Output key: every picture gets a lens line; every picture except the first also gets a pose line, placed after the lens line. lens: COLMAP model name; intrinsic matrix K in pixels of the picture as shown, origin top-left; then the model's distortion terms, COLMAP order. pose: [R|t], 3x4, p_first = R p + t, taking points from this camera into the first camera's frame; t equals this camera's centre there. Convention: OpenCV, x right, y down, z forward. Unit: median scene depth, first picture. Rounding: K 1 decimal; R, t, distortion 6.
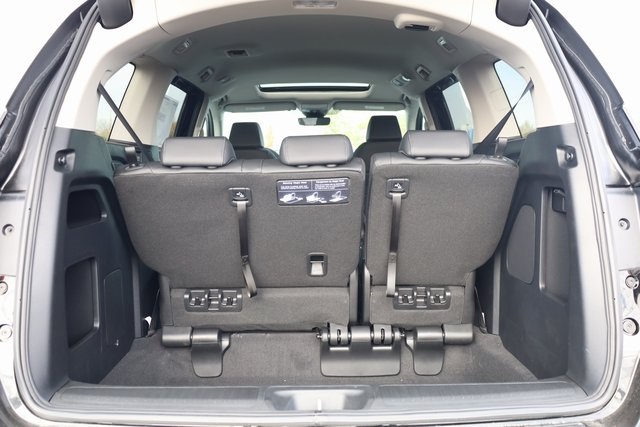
lens RADIAL K [[611.2, 0, 320.0], [0, 611.2, 213.5], [0, 0, 1]] dist [-0.002324, 0.009418]
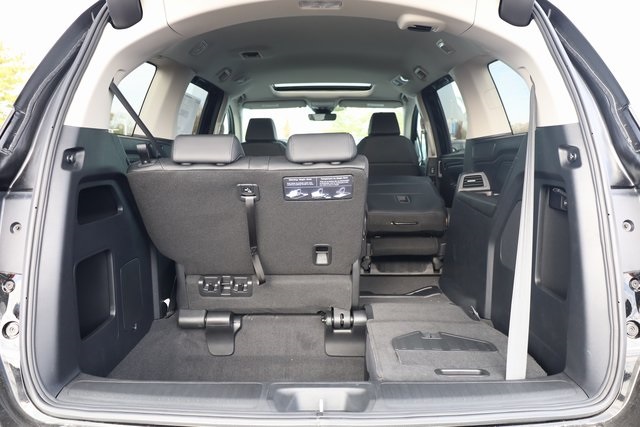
lens RADIAL K [[505.9, 0, 320.0], [0, 505.9, 213.5], [0, 0, 1]] dist [-0.002848, -0.002773]
pose [[0.999850, 0.005956, -0.016290, 0.006954], [-0.005274, 0.999121, 0.041583, -0.029614], [0.016524, -0.041491, 0.999002, 0.145901]]
